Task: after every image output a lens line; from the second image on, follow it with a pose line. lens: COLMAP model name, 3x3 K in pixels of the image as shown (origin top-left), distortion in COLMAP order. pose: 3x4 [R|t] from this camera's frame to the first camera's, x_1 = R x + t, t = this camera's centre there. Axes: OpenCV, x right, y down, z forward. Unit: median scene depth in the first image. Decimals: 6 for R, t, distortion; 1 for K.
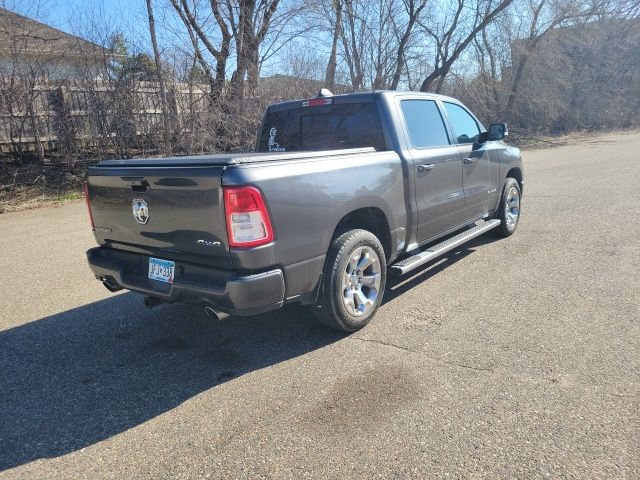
lens RADIAL K [[479.5, 0, 326.0], [0, 479.5, 234.9], [0, 0, 1]] dist [0.052117, -0.035485]
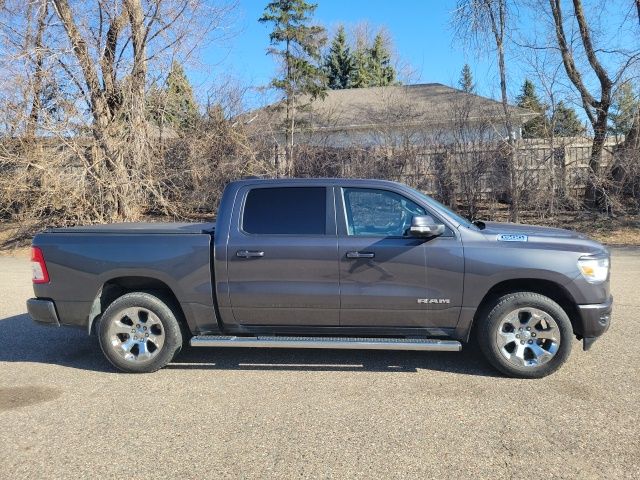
lens RADIAL K [[479.5, 0, 325.0], [0, 479.5, 230.9], [0, 0, 1]] dist [0.052117, -0.035485]
pose [[0.542390, 0.104189, -0.833641, 1.298329], [-0.187431, 0.982278, 0.000818, -0.250108], [0.818952, 0.155806, 0.552306, 0.631241]]
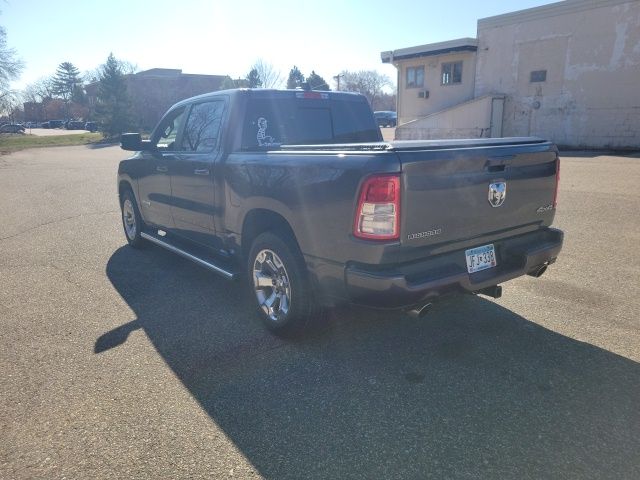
lens RADIAL K [[479.5, 0, 324.7], [0, 479.5, 226.5], [0, 0, 1]] dist [0.052117, -0.035485]
pose [[0.271964, -0.128853, 0.953642, -1.142686], [0.200882, 0.976764, 0.074689, -0.102199], [-0.941107, 0.171257, 0.291529, 0.879448]]
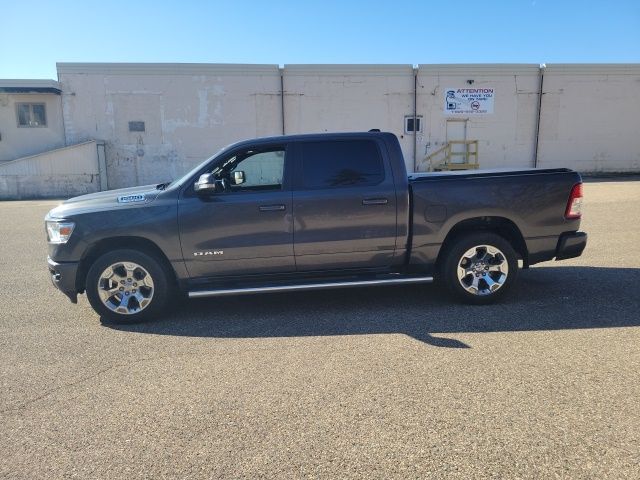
lens RADIAL K [[479.5, 0, 322.0], [0, 479.5, 232.6], [0, 0, 1]] dist [0.052117, -0.035485]
pose [[-0.656857, -0.018745, 0.753782, -1.017109], [0.229293, 0.947381, 0.223369, -0.432146], [-0.718306, 0.319558, -0.617996, 2.335968]]
